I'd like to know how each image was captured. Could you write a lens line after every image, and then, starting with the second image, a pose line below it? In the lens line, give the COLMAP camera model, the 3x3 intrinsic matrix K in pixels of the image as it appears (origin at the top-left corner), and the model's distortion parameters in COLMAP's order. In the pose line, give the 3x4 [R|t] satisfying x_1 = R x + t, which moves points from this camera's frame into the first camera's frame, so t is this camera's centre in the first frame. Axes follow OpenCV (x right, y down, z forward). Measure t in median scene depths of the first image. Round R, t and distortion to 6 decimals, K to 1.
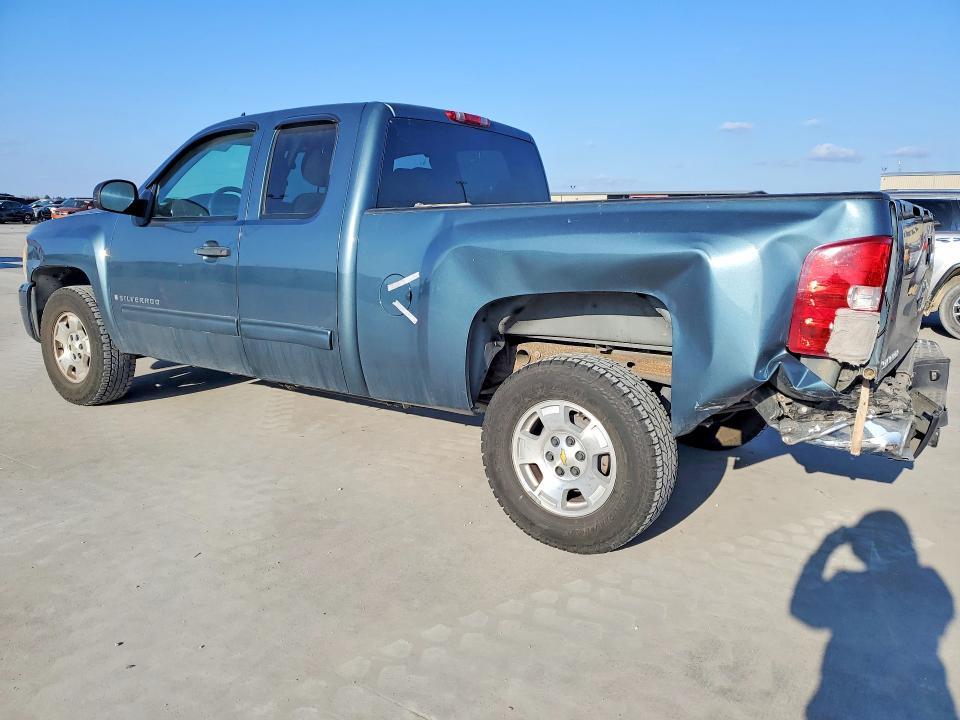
lens RADIAL K [[662.8, 0, 480.0], [0, 662.8, 360.0], [0, 0, 1]] dist [0.009578, 0.005884]
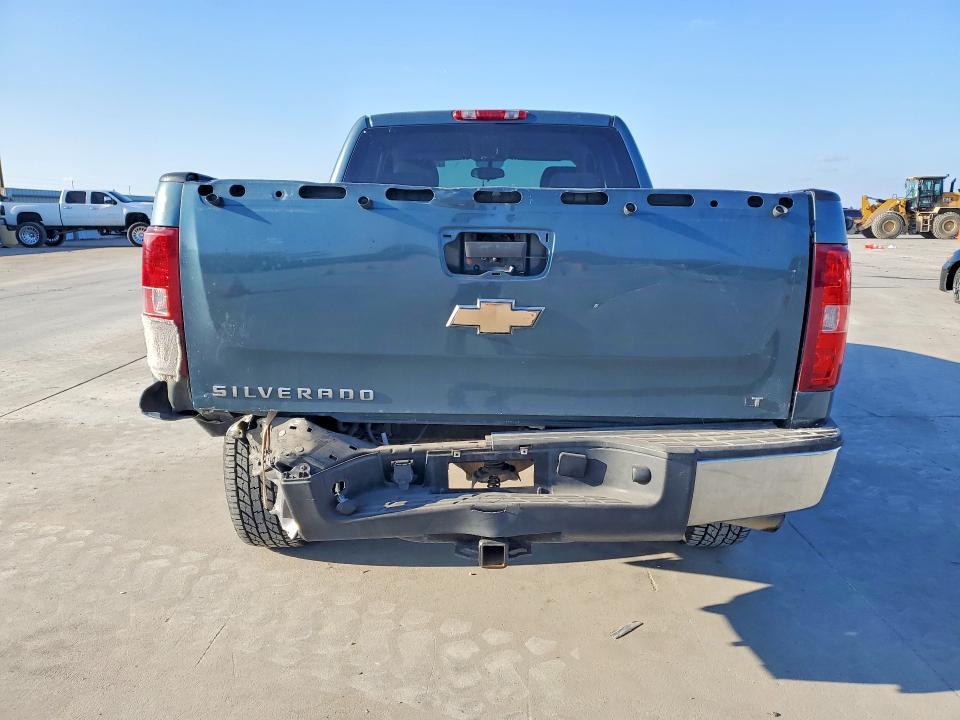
lens RADIAL K [[662.8, 0, 480.0], [0, 662.8, 360.0], [0, 0, 1]] dist [0.009578, 0.005884]
pose [[0.626463, 0.125341, -0.769308, 0.801780], [-0.140984, 0.988928, 0.046317, -0.056654], [0.766595, 0.079445, 0.637197, 0.427271]]
